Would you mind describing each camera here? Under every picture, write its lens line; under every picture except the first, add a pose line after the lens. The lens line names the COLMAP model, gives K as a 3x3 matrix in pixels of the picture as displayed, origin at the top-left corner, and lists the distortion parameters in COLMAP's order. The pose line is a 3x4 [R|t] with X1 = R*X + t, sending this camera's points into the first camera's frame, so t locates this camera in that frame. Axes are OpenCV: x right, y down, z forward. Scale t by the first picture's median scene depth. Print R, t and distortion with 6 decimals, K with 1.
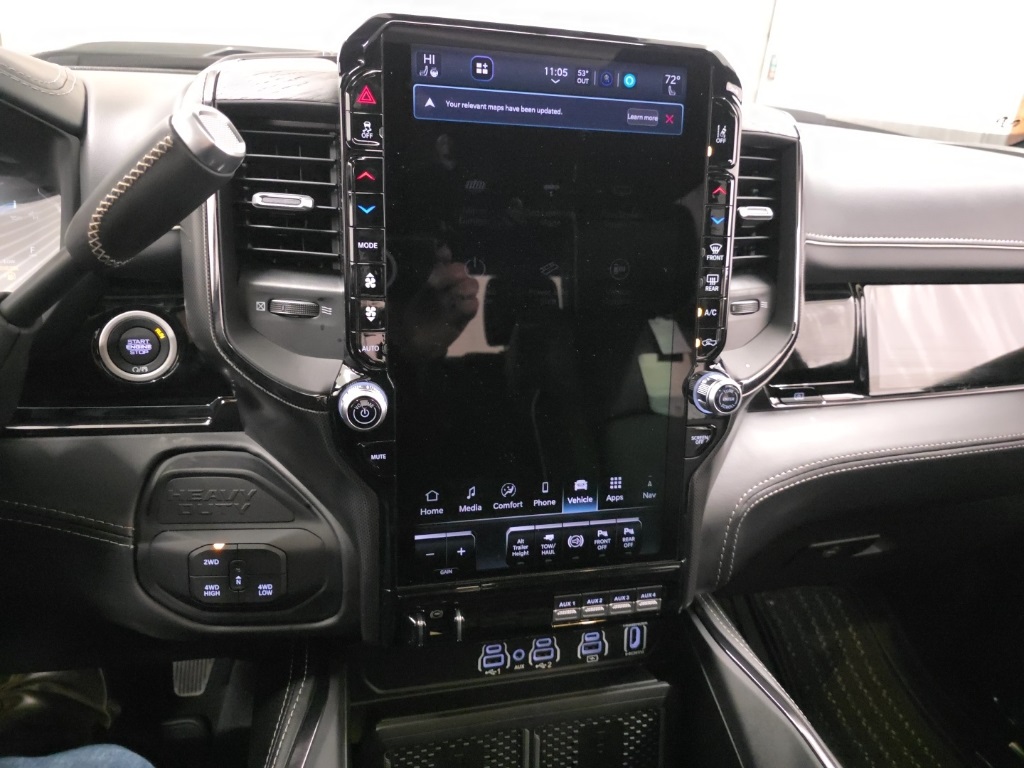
lens RADIAL K [[686.8, 0, 509.0], [0, 686.8, 386.3], [0, 0, 1]] dist [0.068632, -0.081691]
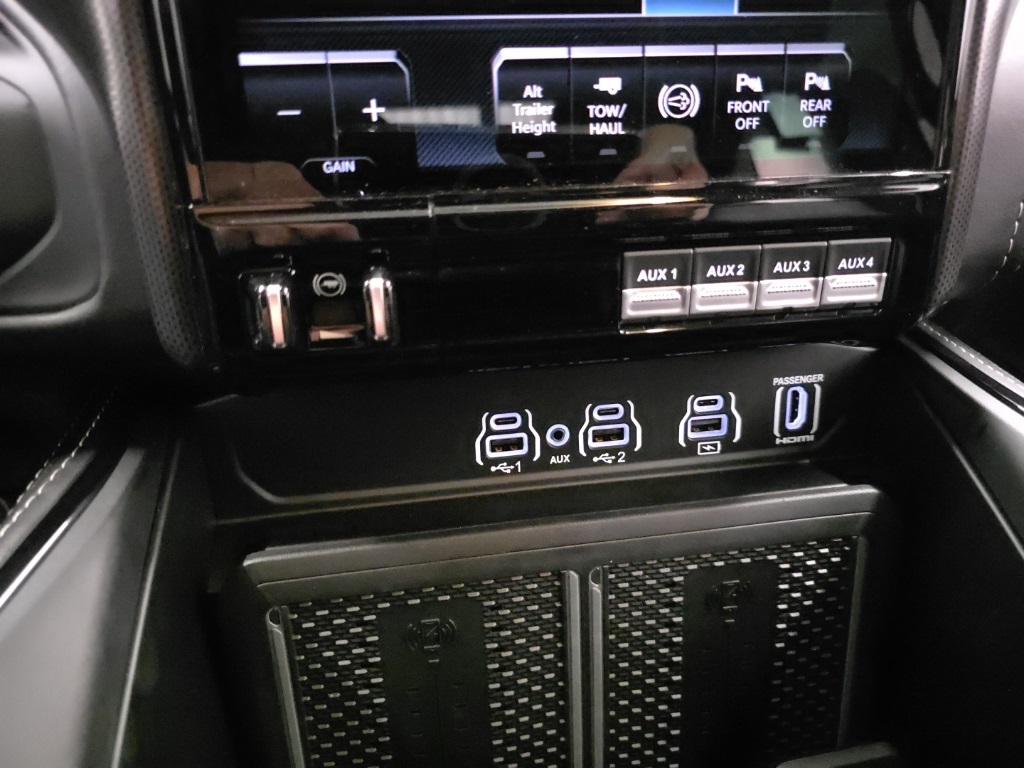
lens RADIAL K [[684.5, 0, 518.5], [0, 684.5, 386.7], [0, 0, 1]] dist [0.033544, -0.027575]
pose [[0.993868, -0.024330, -0.107861, 0.043789], [0.037296, 0.992088, 0.119877, 0.322889], [0.104091, -0.123165, 0.986912, 0.570591]]
